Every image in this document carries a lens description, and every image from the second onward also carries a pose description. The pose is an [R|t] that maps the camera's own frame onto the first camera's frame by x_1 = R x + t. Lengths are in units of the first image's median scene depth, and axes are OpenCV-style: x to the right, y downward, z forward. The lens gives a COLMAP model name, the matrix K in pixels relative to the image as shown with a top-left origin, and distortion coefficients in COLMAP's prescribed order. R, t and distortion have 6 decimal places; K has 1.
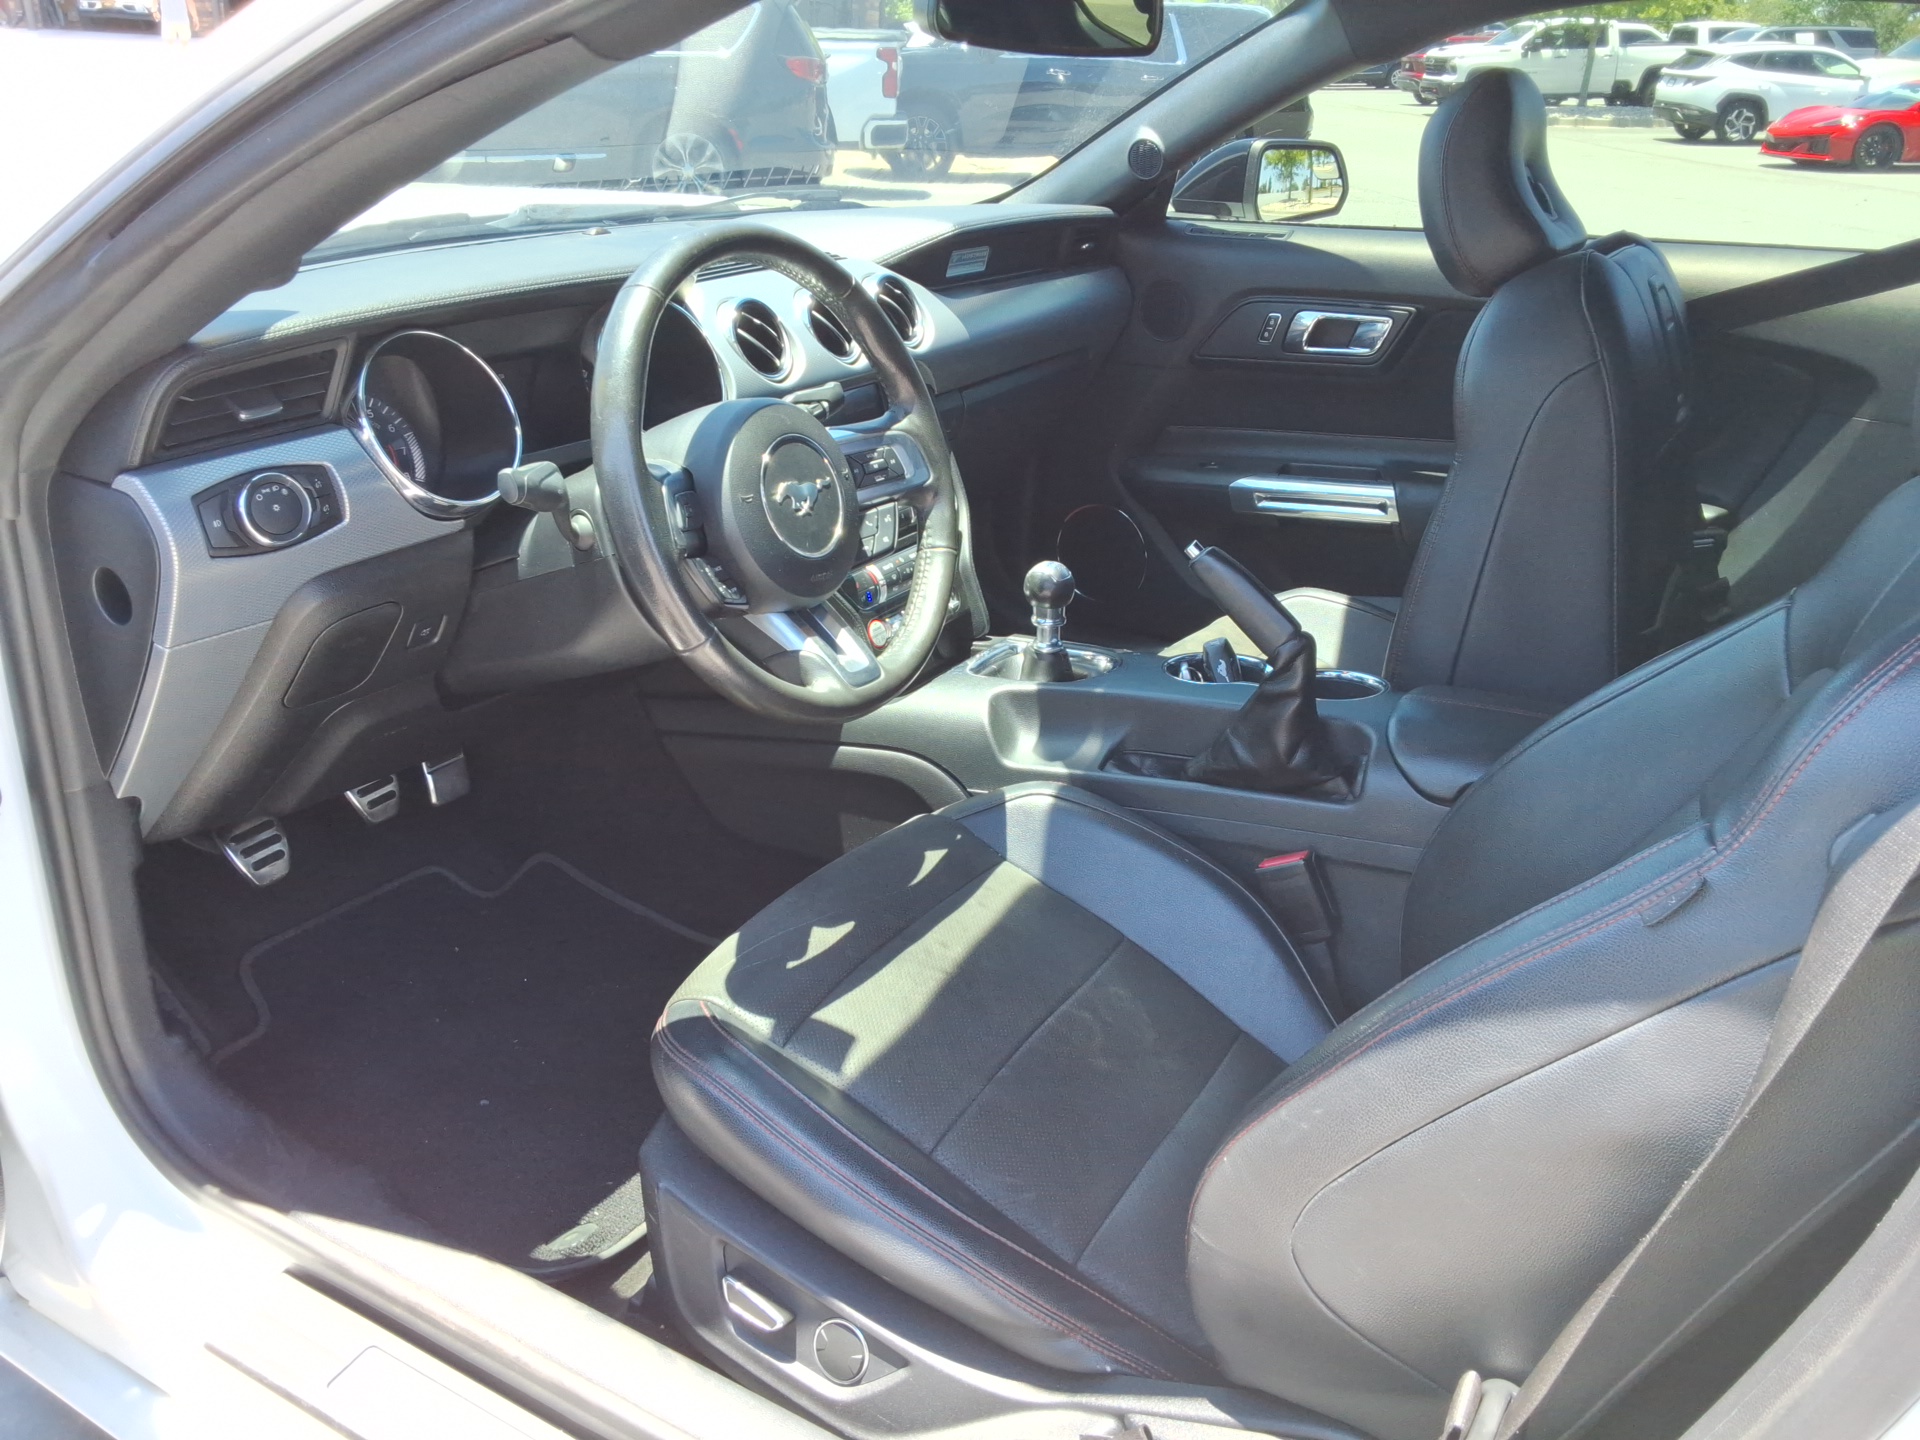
lens RADIAL K [[1573.2, 0, 960.0], [0, 1573.2, 720.0], [0, 0, 1]] dist [-0.030029, -0.007768]
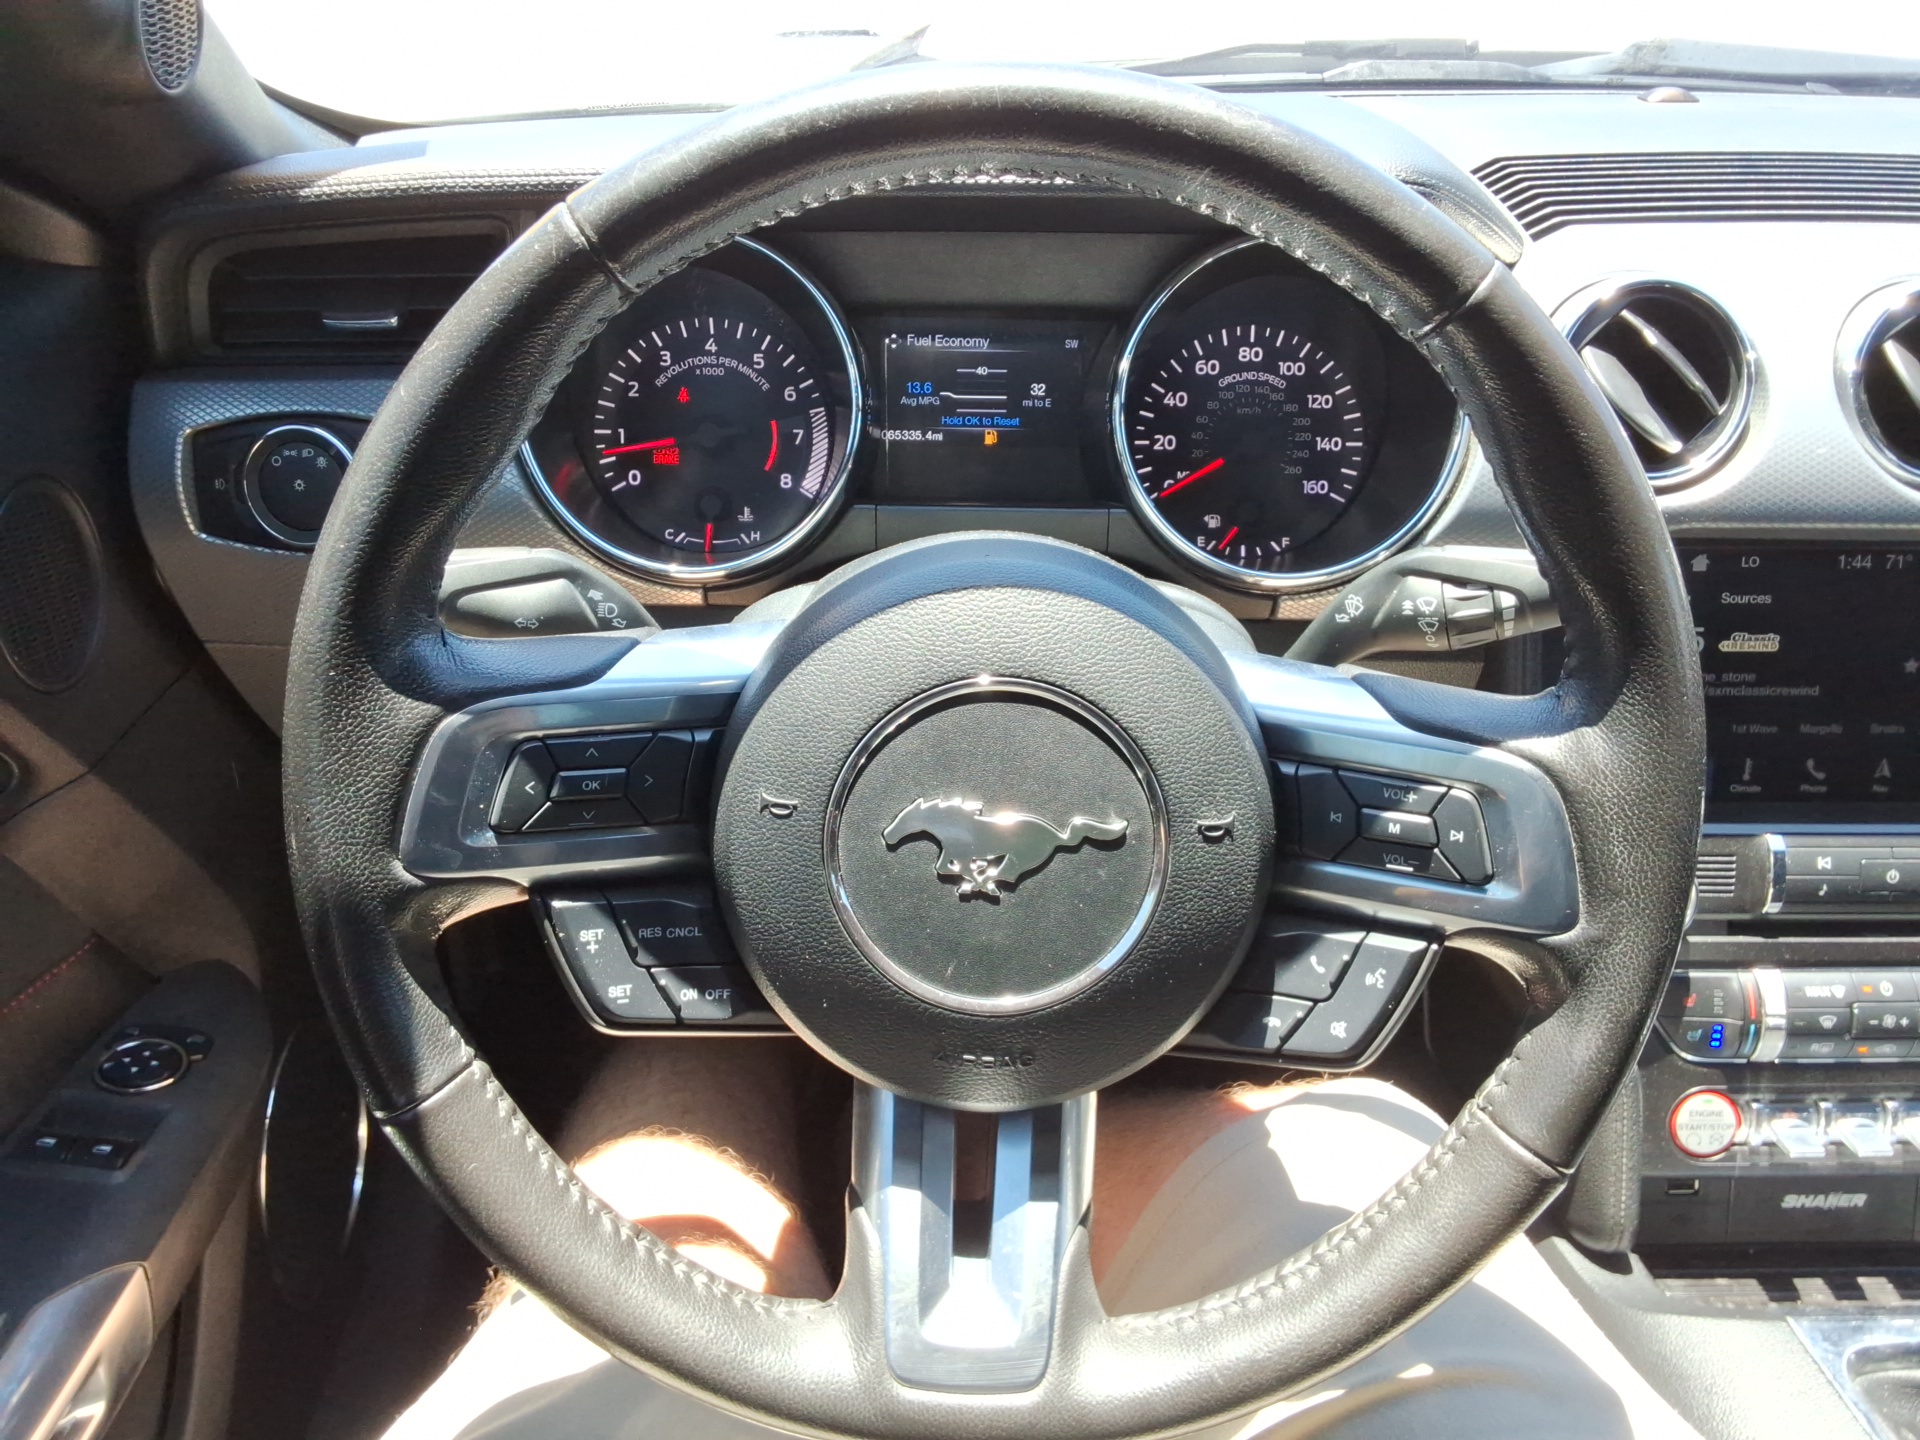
lens RADIAL K [[1573.2, 0, 960.0], [0, 1573.2, 720.0], [0, 0, 1]] dist [-0.030029, -0.007768]
pose [[0.513235, 0.393489, -0.762730, 0.149745], [-0.324993, 0.911629, 0.251620, -0.237853], [0.794336, 0.118742, 0.595761, 0.713873]]
